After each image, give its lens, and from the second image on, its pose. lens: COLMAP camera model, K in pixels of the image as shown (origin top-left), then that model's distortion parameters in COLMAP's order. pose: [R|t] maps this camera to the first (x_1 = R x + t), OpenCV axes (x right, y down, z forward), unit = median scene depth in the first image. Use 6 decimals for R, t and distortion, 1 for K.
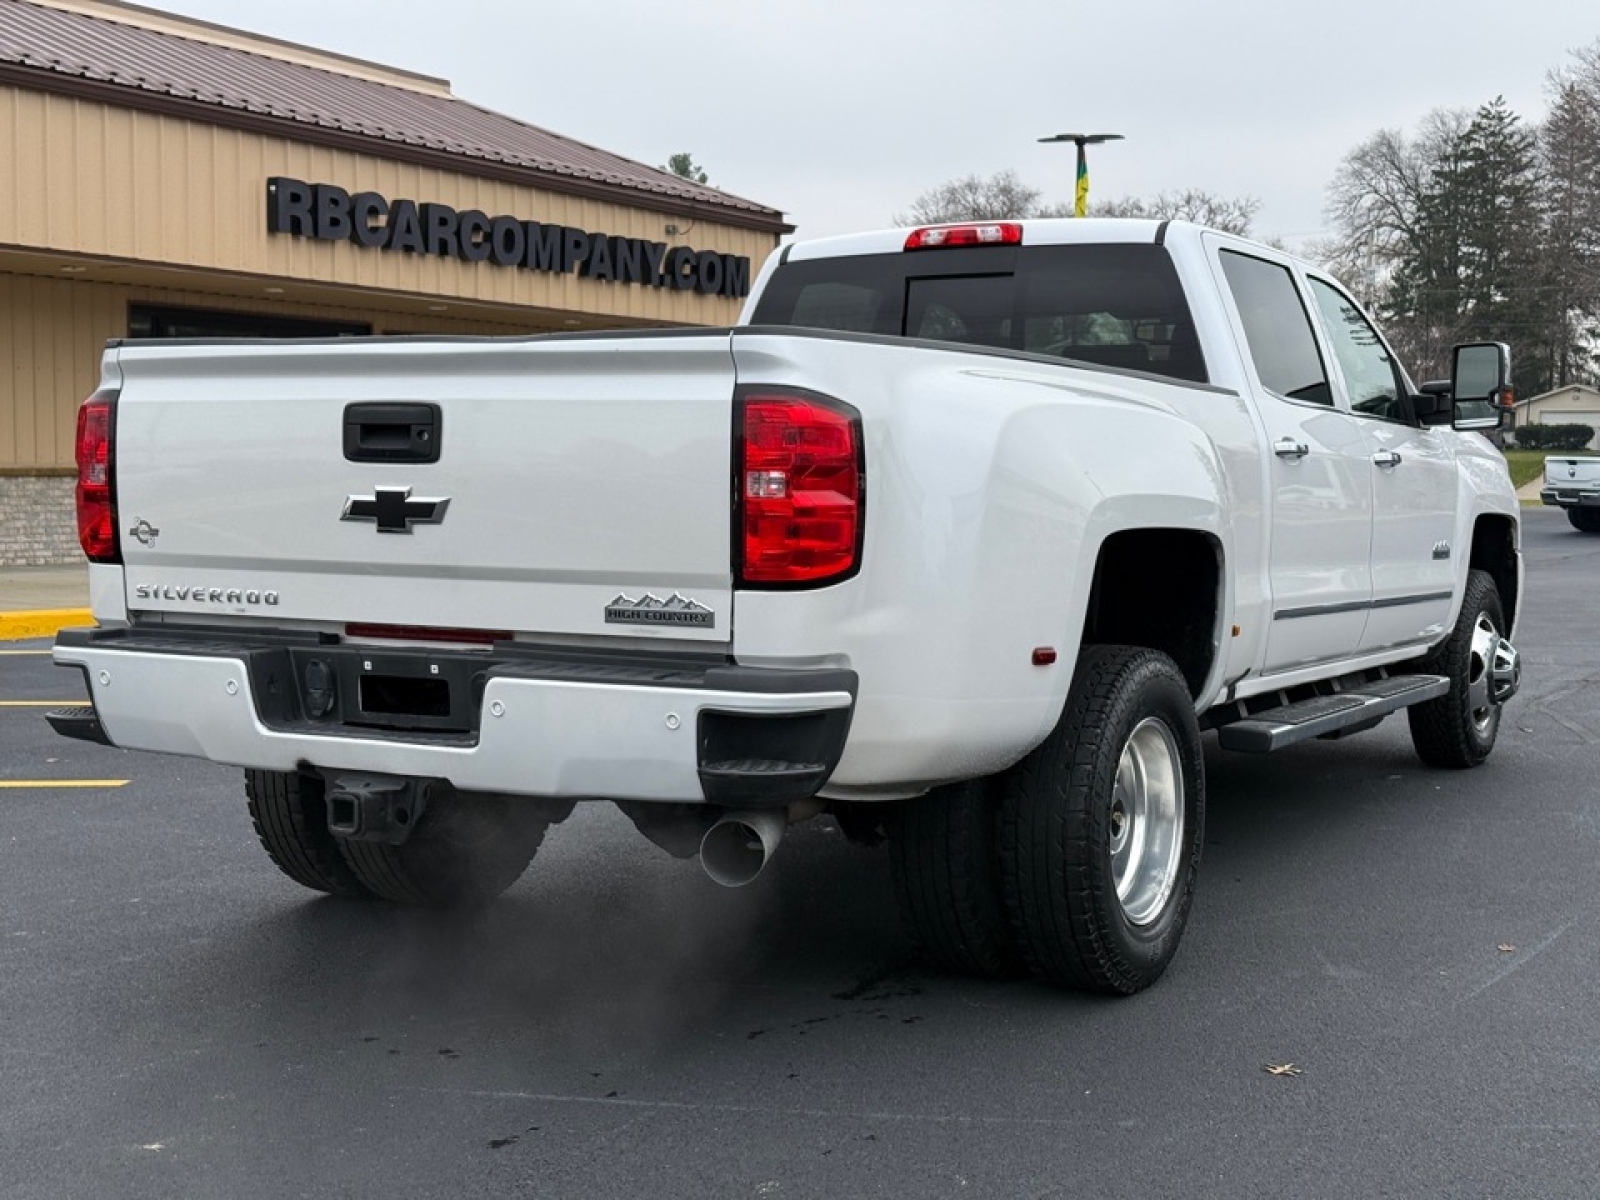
lens RADIAL K [[2209.1, 0, 820.4], [0, 2209.1, 596.6], [0, 0, 1]] dist [0.185515, -0.380341]
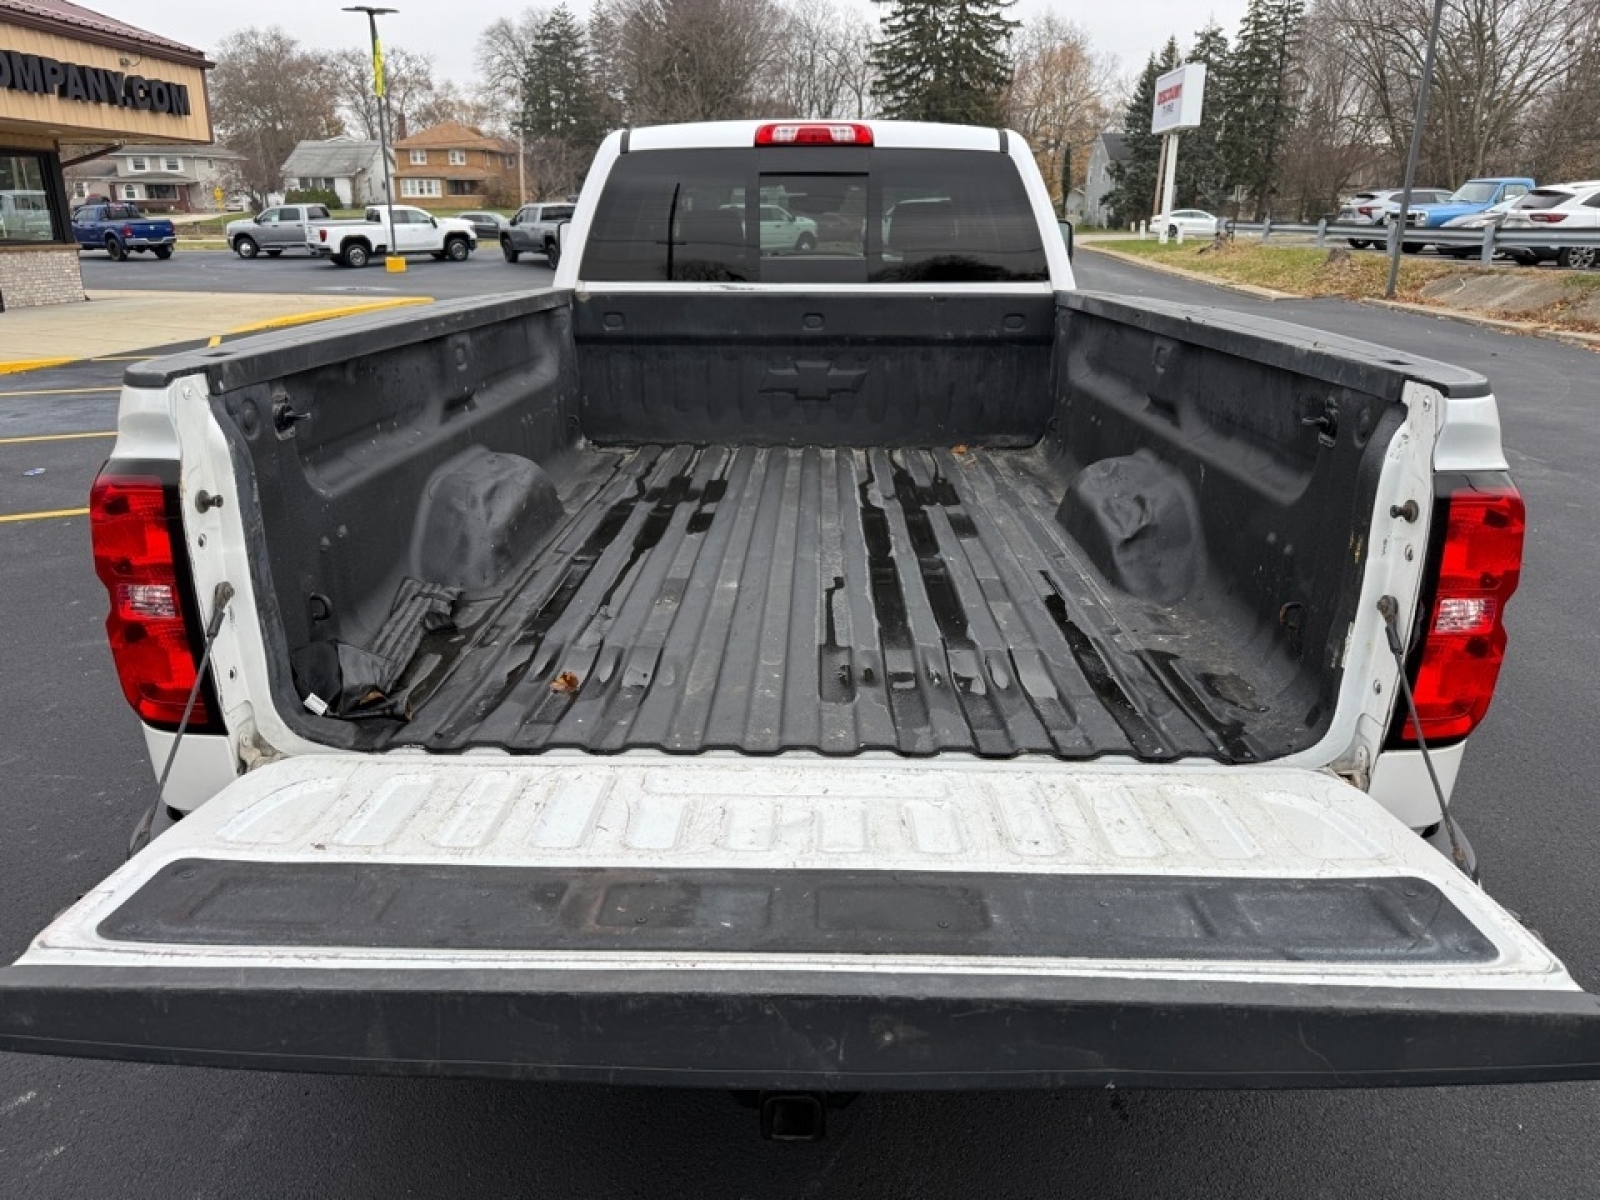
lens RADIAL K [[1126.2, 0, 800.0], [0, 1126.2, 600.0], [0, 0, 1]] dist [0.009799, -0.010389]
pose [[0.883246, -0.152797, 0.443317, -0.063464], [0.027962, 0.960900, 0.275482, -0.027524], [-0.468076, -0.230922, 0.852983, 0.138278]]
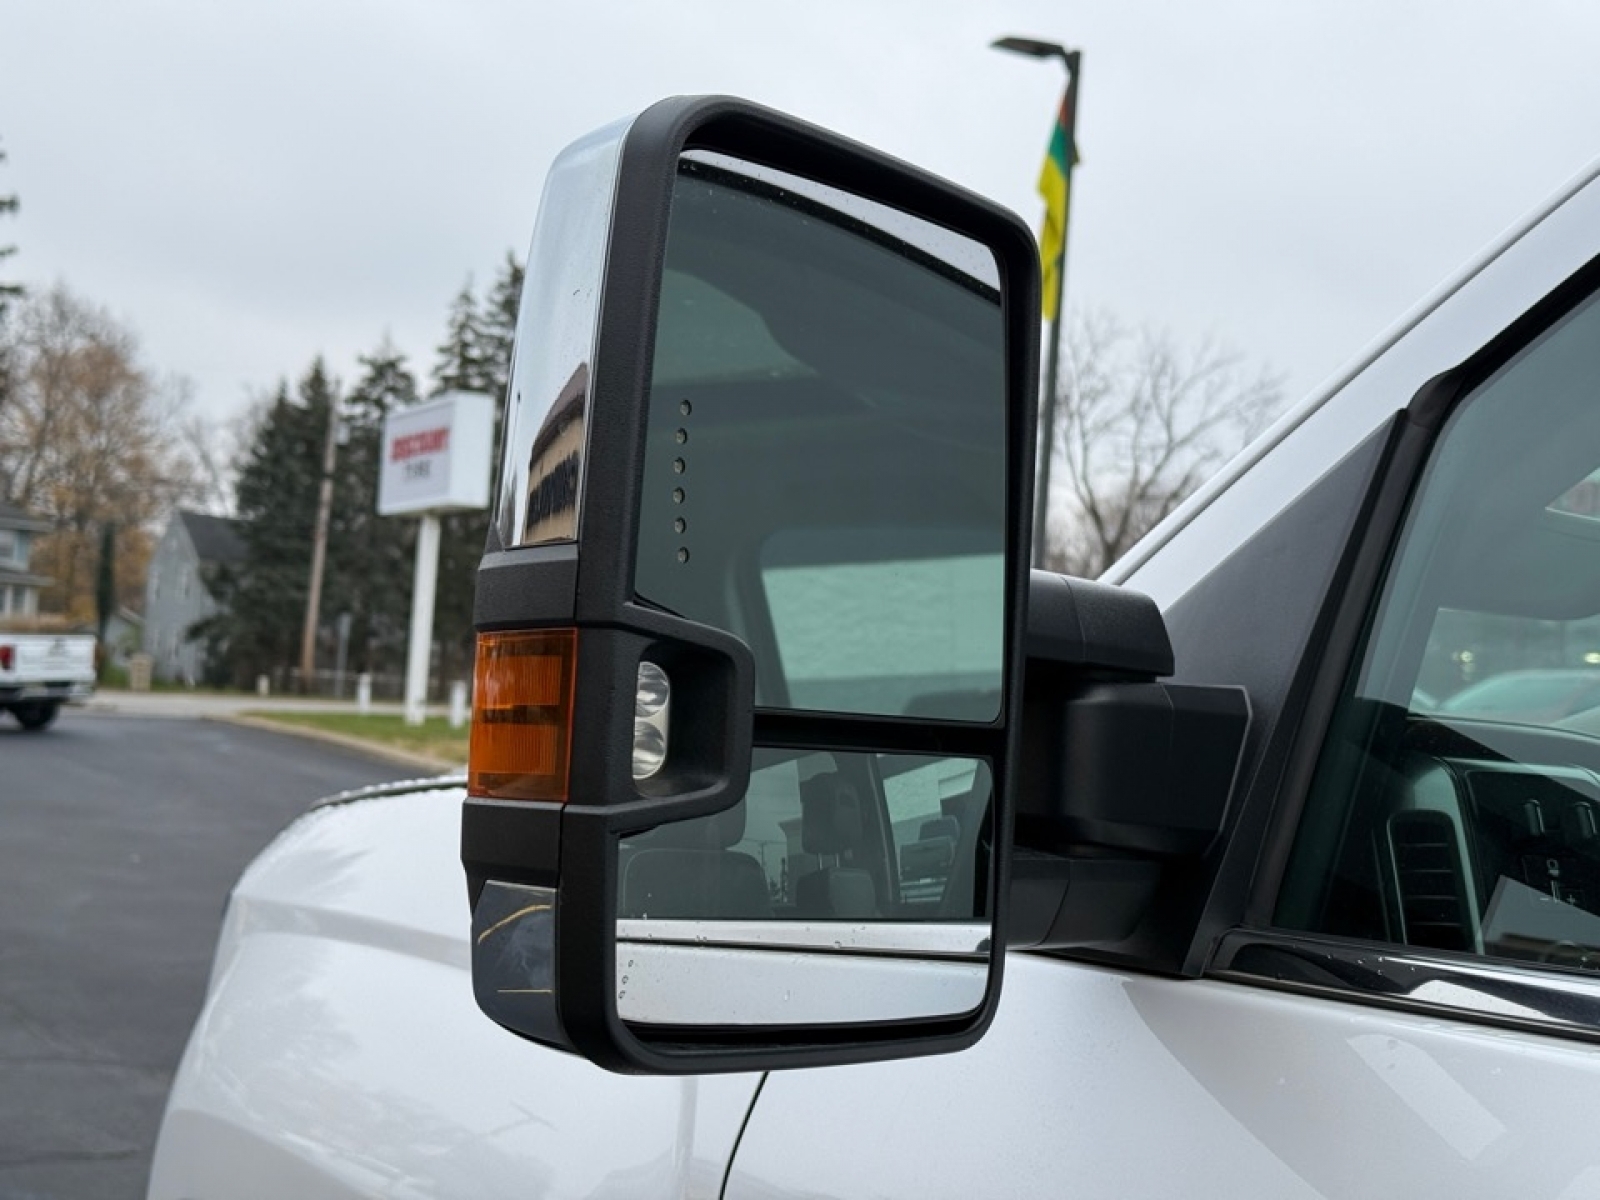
lens RADIAL K [[2209.1, 0, 820.4], [0, 2209.1, 596.6], [0, 0, 1]] dist [0.185515, -0.380341]
pose [[0.502126, 0.074580, 0.861572, -0.015314], [-0.015892, 0.996902, -0.077032, -0.031590], [-0.864648, 0.024987, 0.501756, 0.361137]]
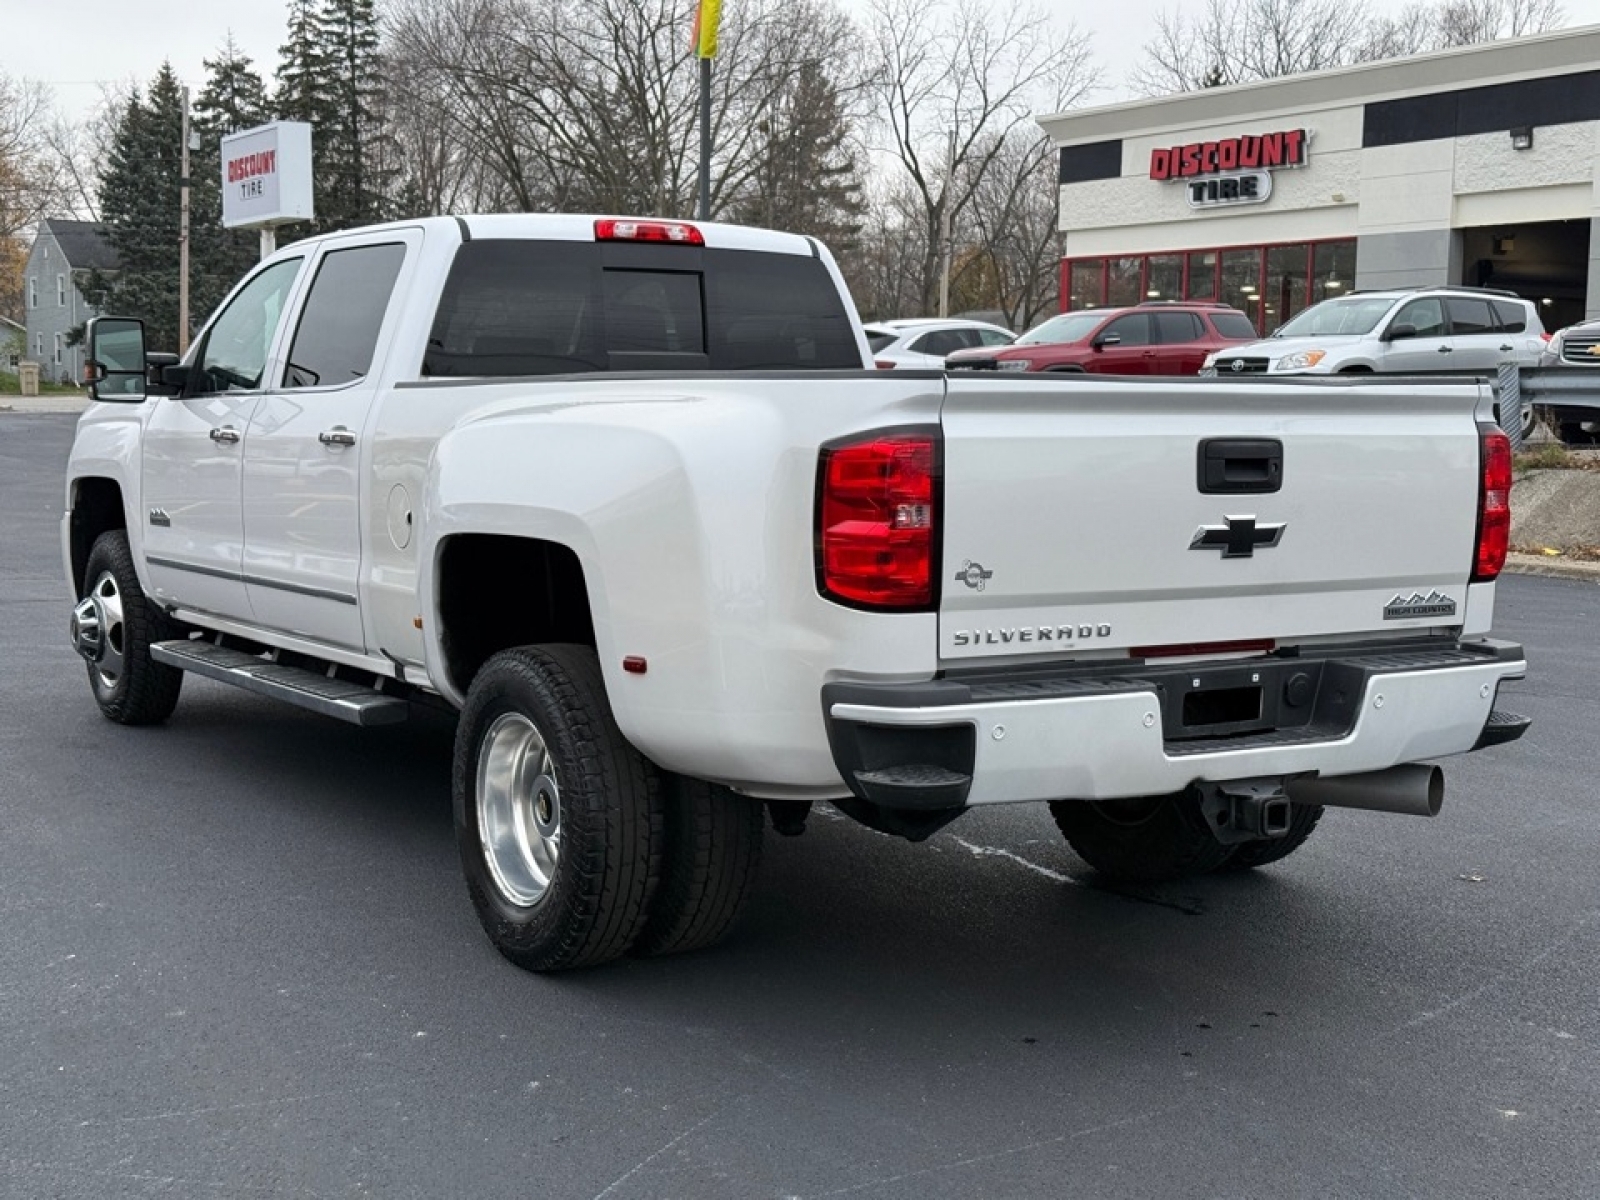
lens RADIAL K [[2209.1, 0, 820.4], [0, 2209.1, 596.6], [0, 0, 1]] dist [0.185515, -0.380341]
pose [[0.465329, -0.085152, 0.881032, -0.237837], [0.043637, 0.996358, 0.073251, -0.018732], [-0.884061, 0.004360, 0.467350, 0.127980]]
